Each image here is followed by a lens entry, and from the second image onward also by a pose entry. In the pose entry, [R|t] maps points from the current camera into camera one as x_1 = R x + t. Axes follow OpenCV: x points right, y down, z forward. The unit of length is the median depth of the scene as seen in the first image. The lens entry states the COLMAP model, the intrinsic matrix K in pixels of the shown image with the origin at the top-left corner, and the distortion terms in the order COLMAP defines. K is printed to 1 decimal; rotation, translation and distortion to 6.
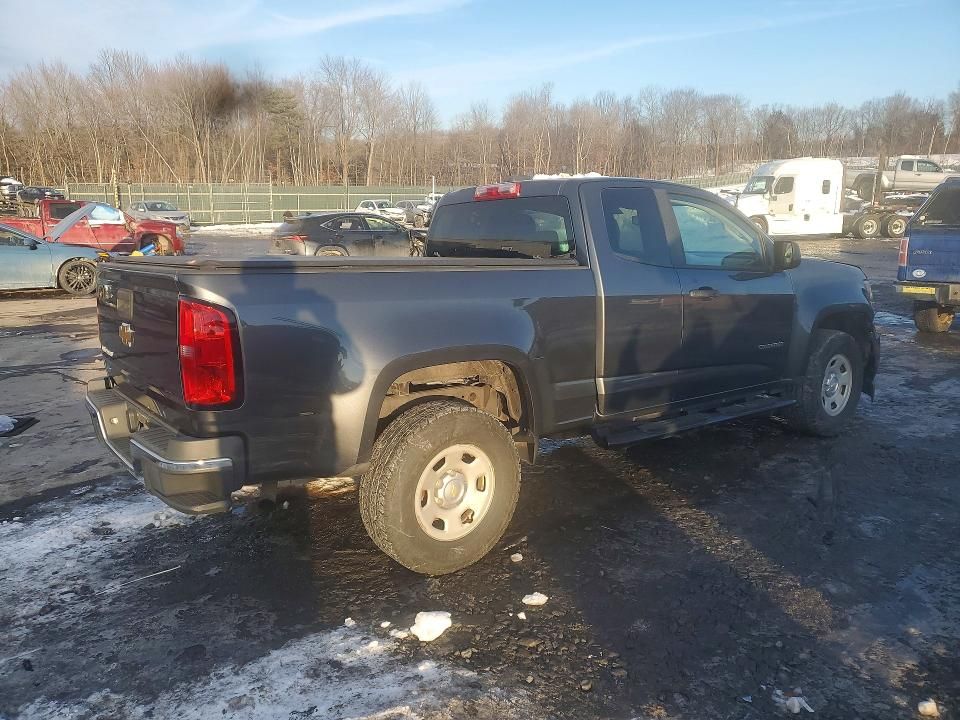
lens RADIAL K [[748.5, 0, 477.0], [0, 748.5, 359.5], [0, 0, 1]] dist [0.010199, 0.016627]
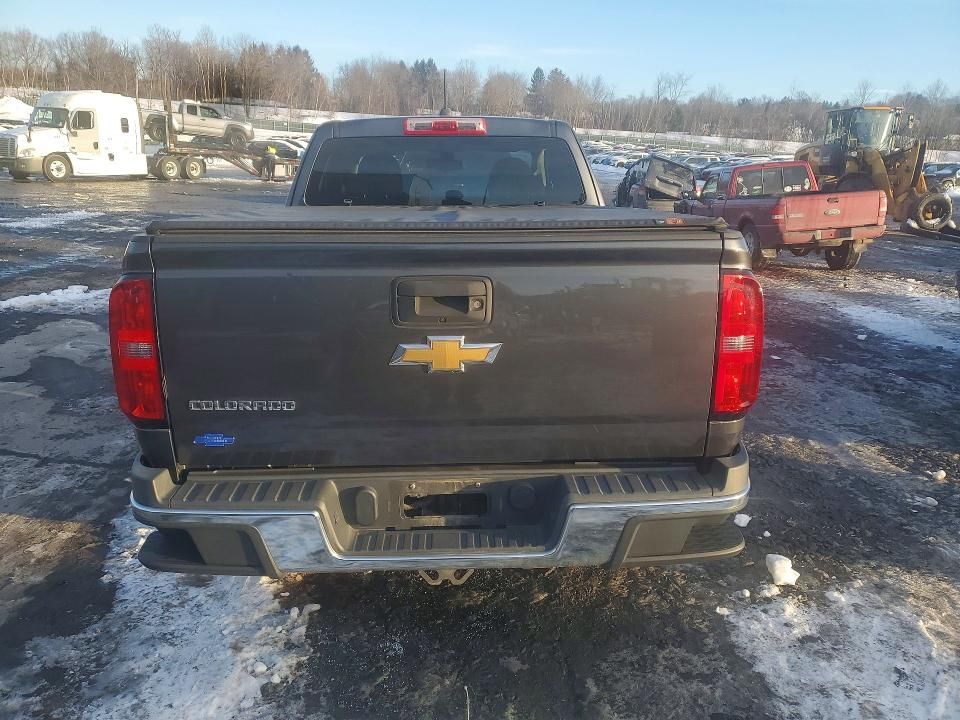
lens RADIAL K [[748.5, 0, 477.4], [0, 748.5, 361.4], [0, 0, 1]] dist [0.010199, 0.016627]
pose [[0.564249, -0.187823, 0.803956, -0.113726], [0.124339, 0.982004, 0.142153, -0.012987], [-0.816188, 0.019753, 0.577449, 0.079111]]
